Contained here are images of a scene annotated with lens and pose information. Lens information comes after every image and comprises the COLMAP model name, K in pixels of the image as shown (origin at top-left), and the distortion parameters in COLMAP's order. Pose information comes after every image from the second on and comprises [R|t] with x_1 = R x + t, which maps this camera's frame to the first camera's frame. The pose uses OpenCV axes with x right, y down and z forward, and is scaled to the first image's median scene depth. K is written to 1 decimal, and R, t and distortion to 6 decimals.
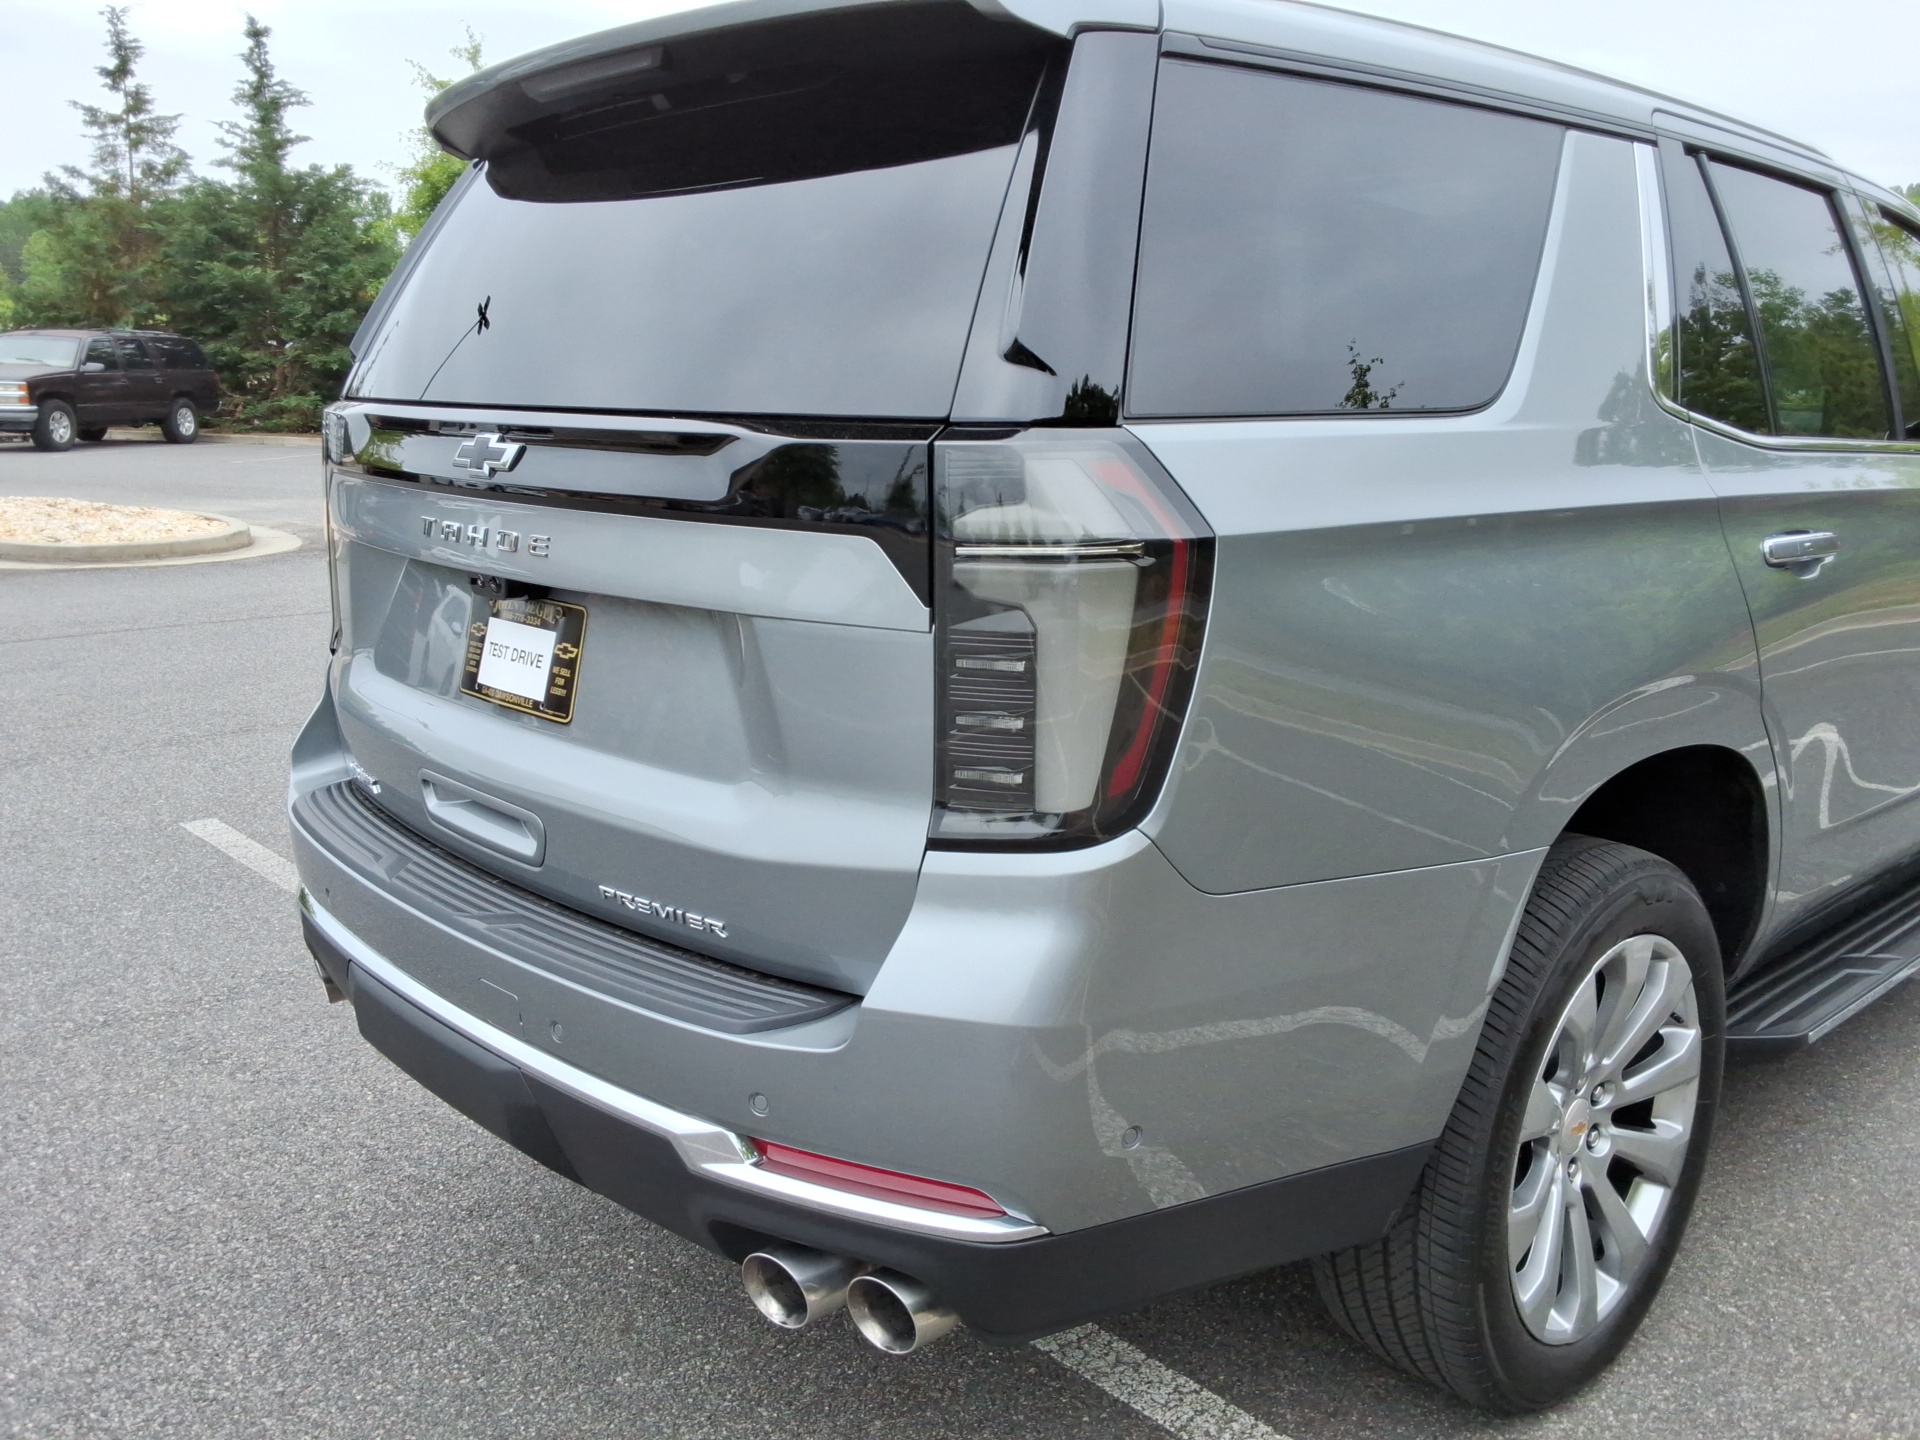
lens RADIAL K [[1534.3, 0, 969.8], [0, 1534.3, 696.9], [0, 0, 1]] dist [0.108559, -0.163686]
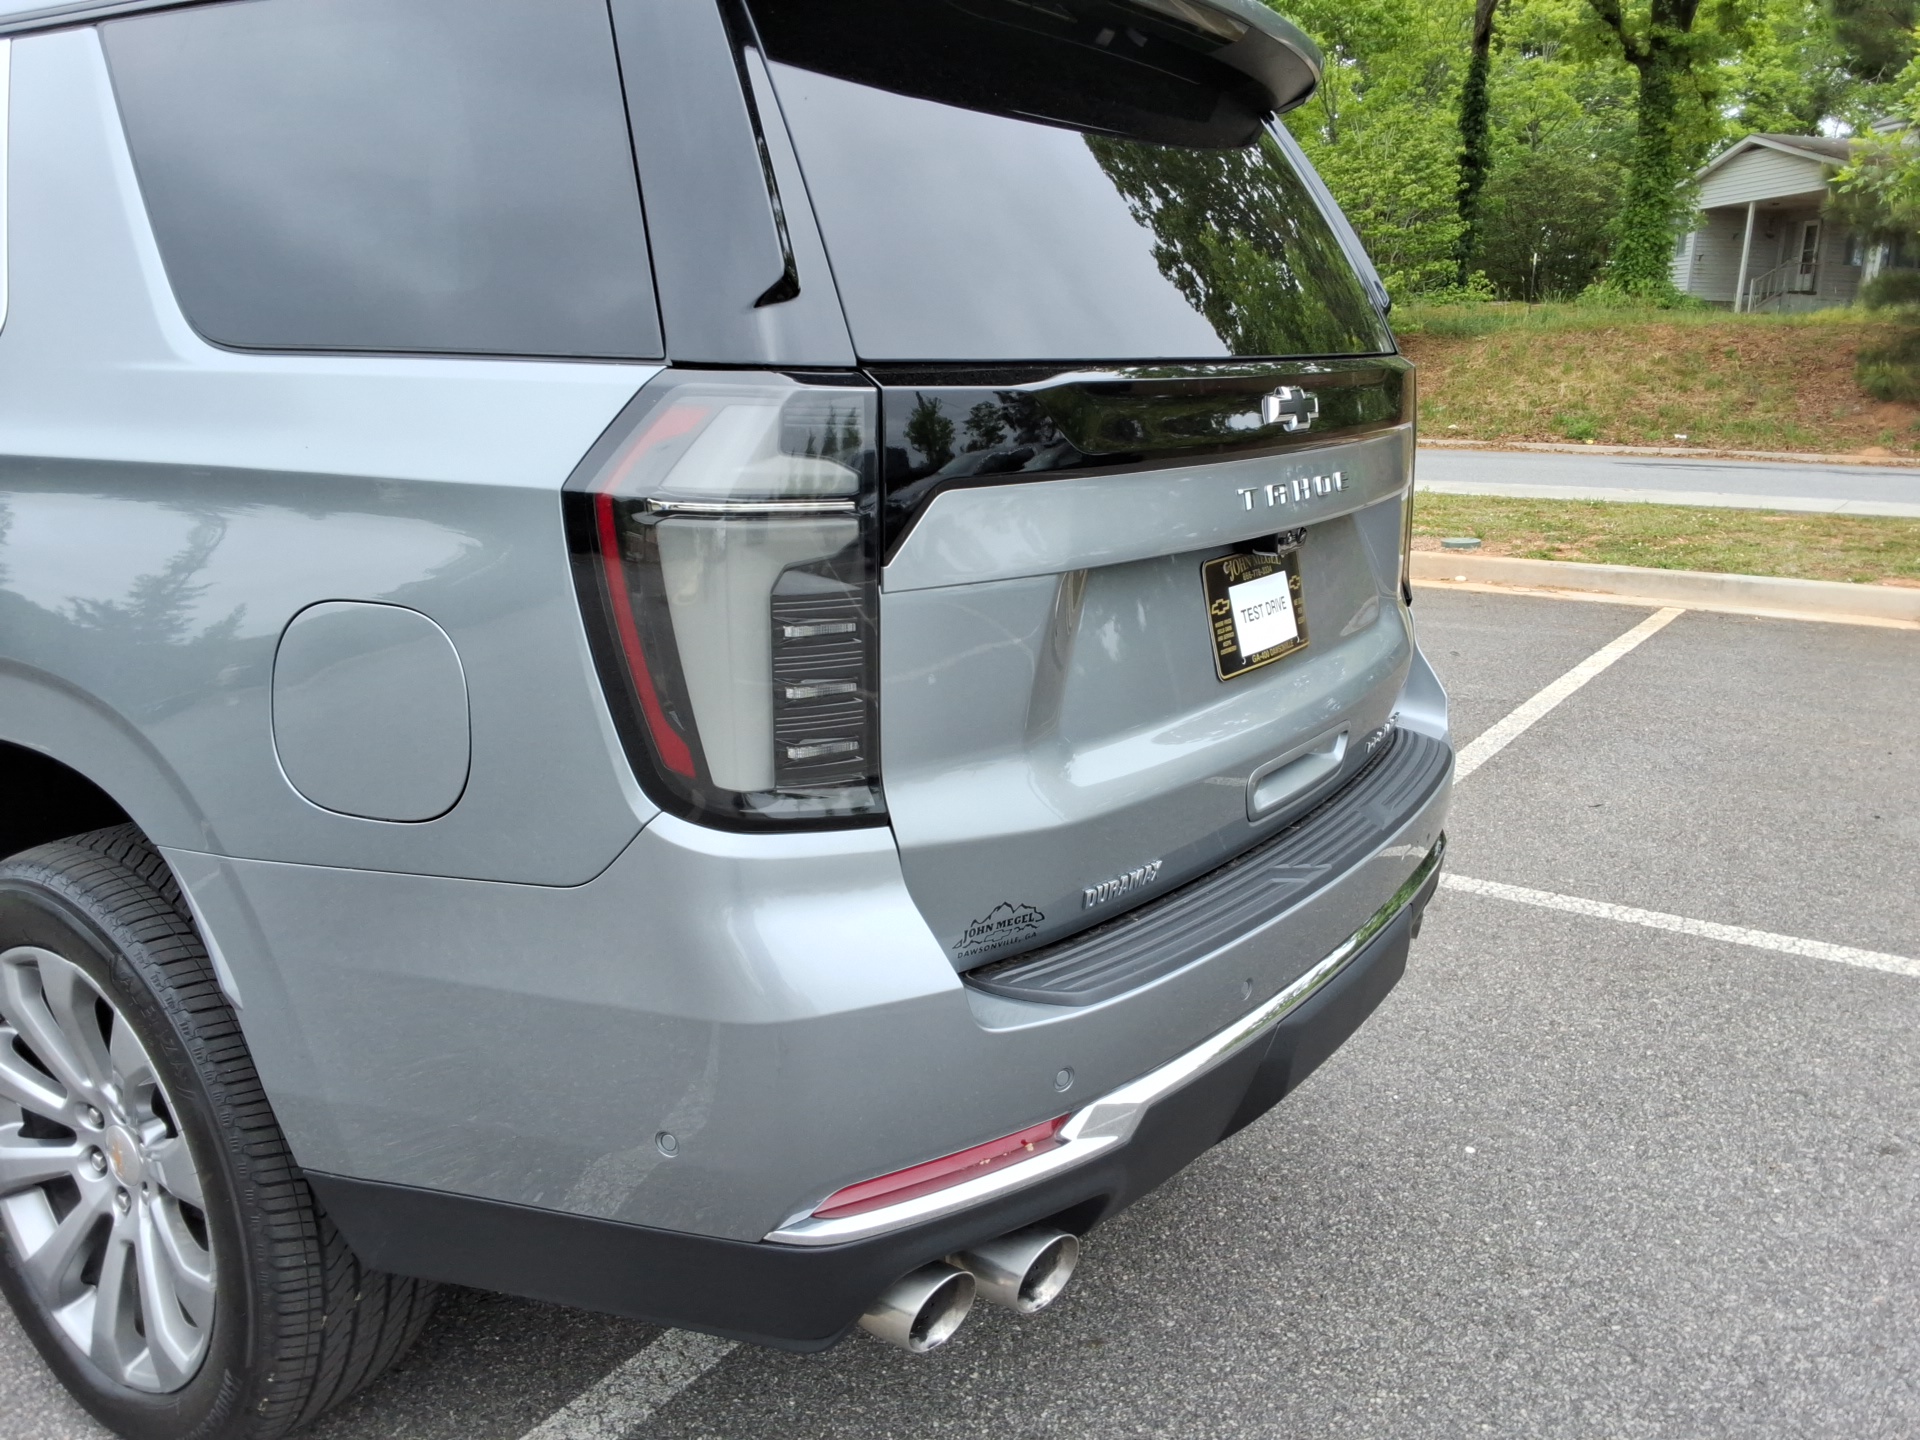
lens RADIAL K [[1534.3, 0, 976.0], [0, 1534.3, 696.5], [0, 0, 1]] dist [0.108559, -0.163686]
pose [[-0.222230, -0.229322, 0.947642, -1.003455], [0.184849, 0.944409, 0.271888, -0.231419], [-0.957311, 0.235592, -0.167486, 1.130254]]
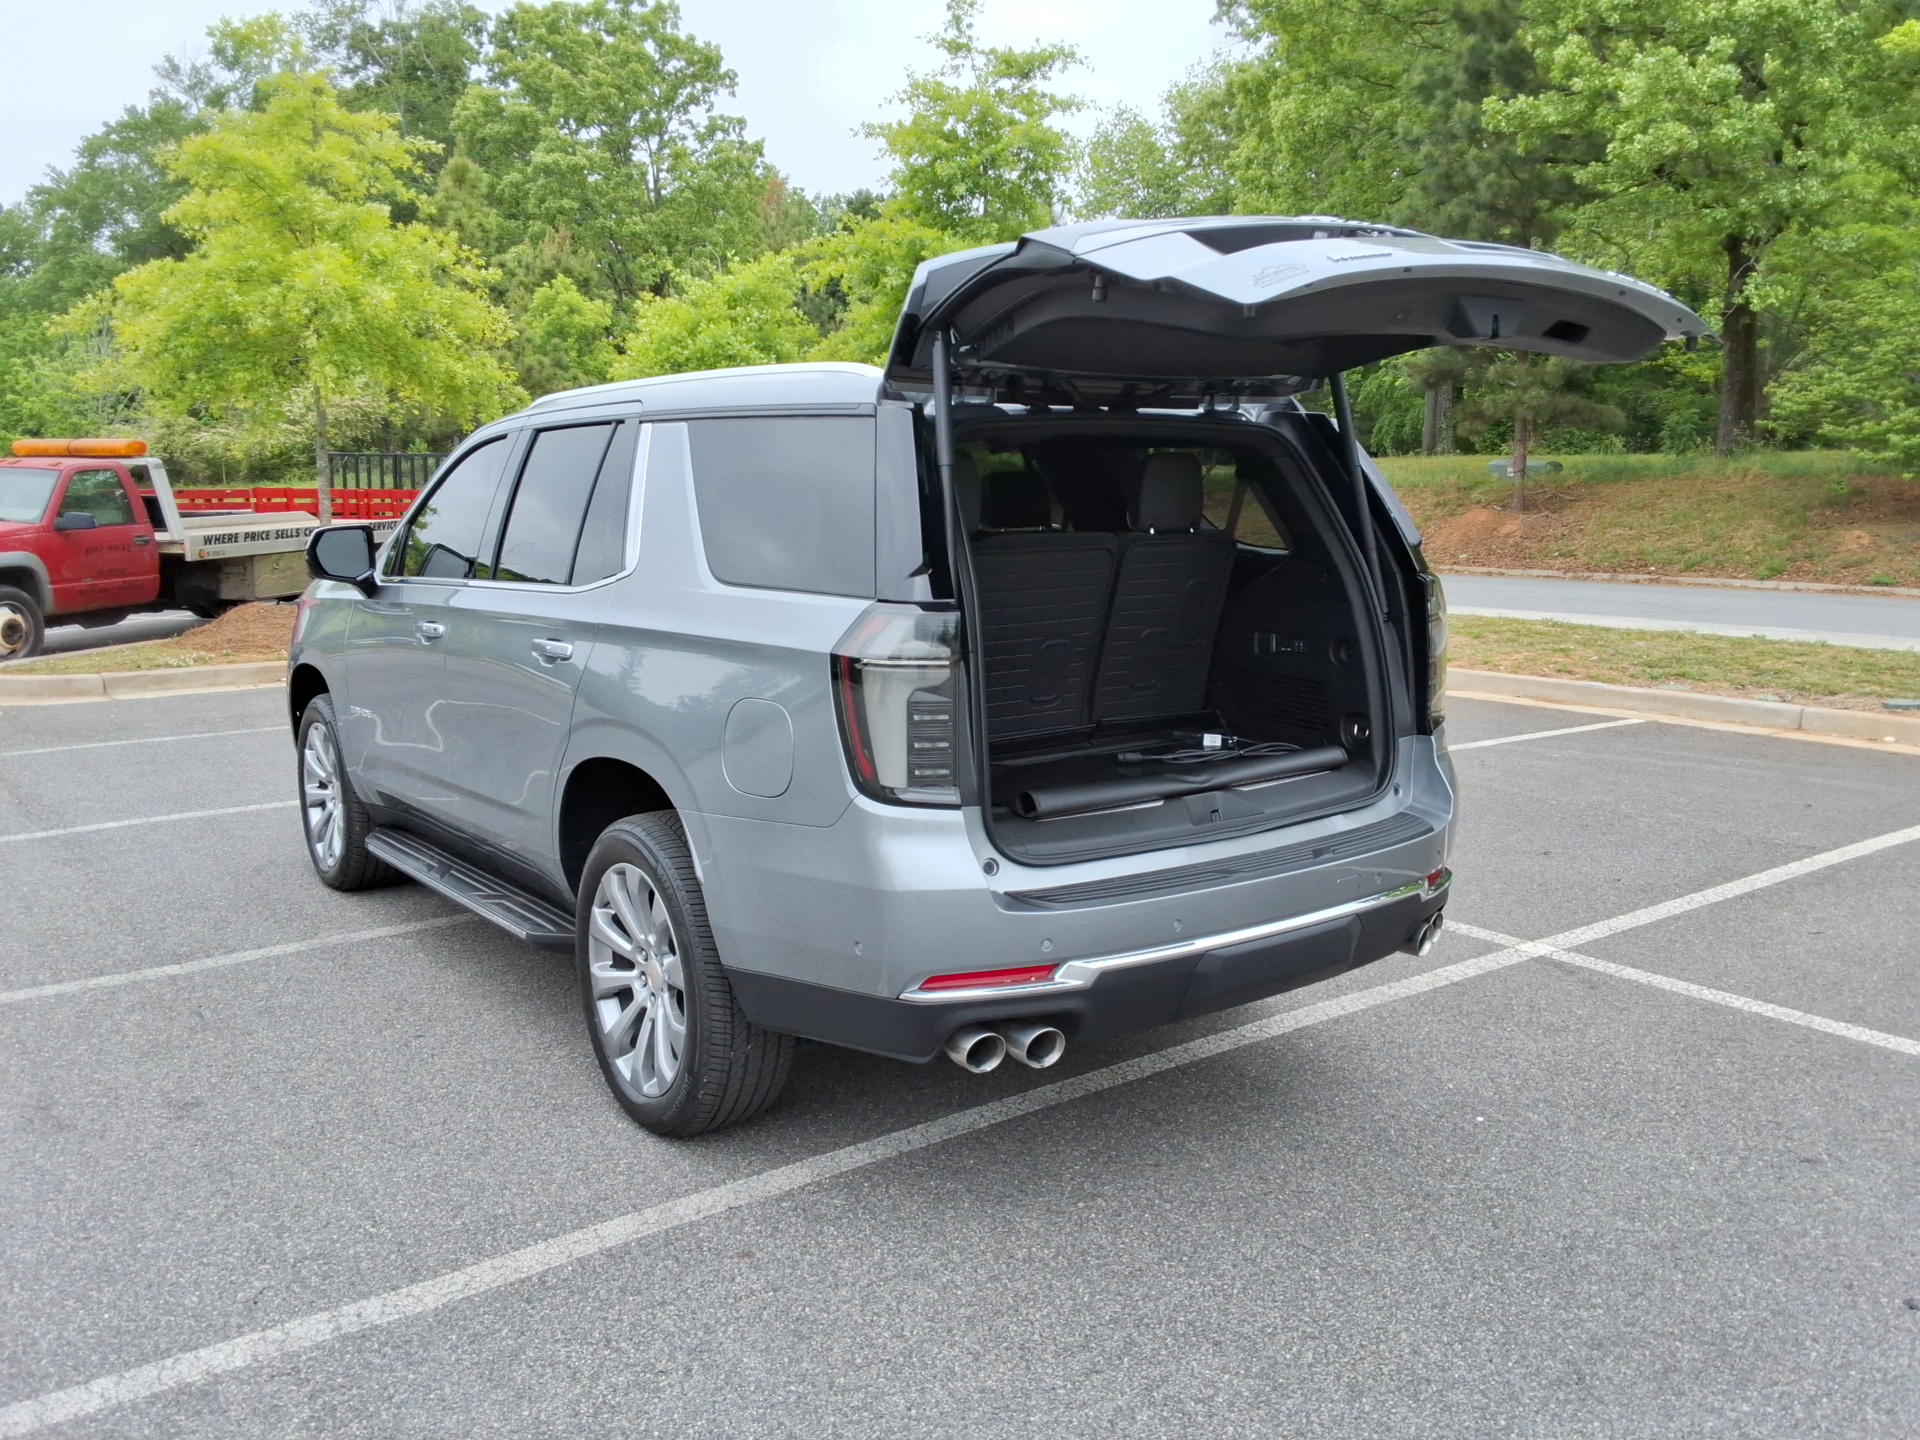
lens RADIAL K [[1534.3, 0, 979.9], [0, 1534.3, 690.0], [0, 0, 1]] dist [0.108559, -0.163686]
pose [[0.125141, -0.142747, 0.981816, -1.691823], [0.201286, 0.972668, 0.115761, -0.271908], [-0.971506, 0.183139, 0.150454, 0.847062]]
